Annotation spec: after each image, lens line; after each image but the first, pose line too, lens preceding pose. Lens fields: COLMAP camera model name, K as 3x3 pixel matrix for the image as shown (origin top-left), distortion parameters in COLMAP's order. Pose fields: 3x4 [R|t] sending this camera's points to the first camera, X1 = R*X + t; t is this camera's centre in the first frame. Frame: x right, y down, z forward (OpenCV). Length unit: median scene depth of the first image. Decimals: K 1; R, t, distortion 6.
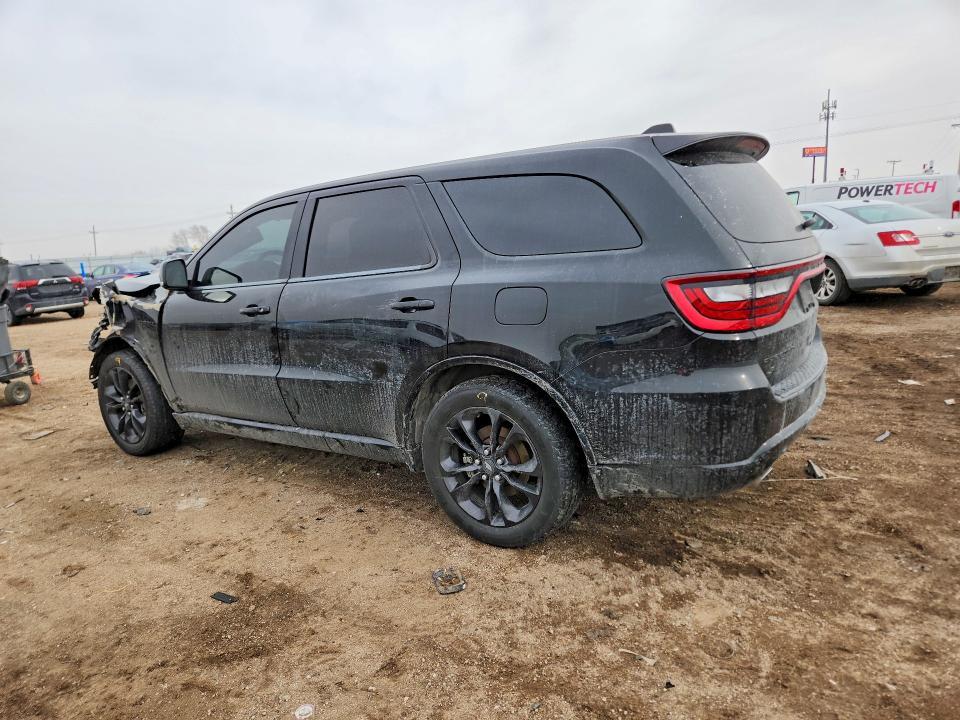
lens RADIAL K [[685.2, 0, 479.4], [0, 685.2, 356.3], [0, 0, 1]] dist [0.035487, -0.019801]
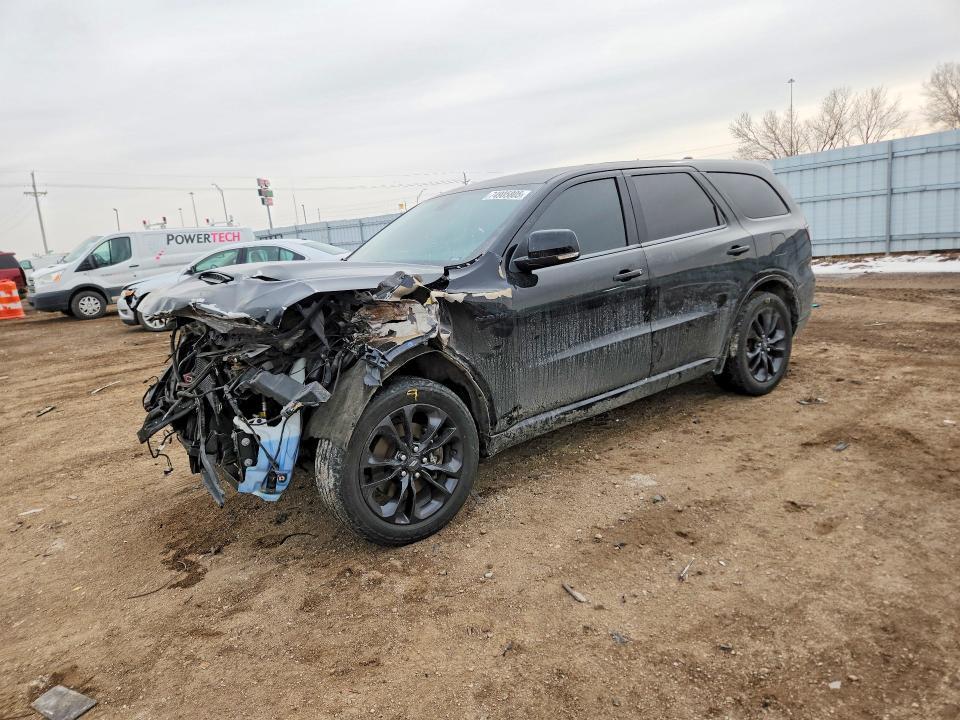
lens RADIAL K [[685.2, 0, 483.1], [0, 685.2, 361.8], [0, 0, 1]] dist [0.035487, -0.019801]
pose [[0.238737, -0.137316, 0.961327, -1.367820], [0.234157, 0.968882, 0.080245, -0.071946], [-0.942431, 0.205944, 0.263461, 0.935340]]
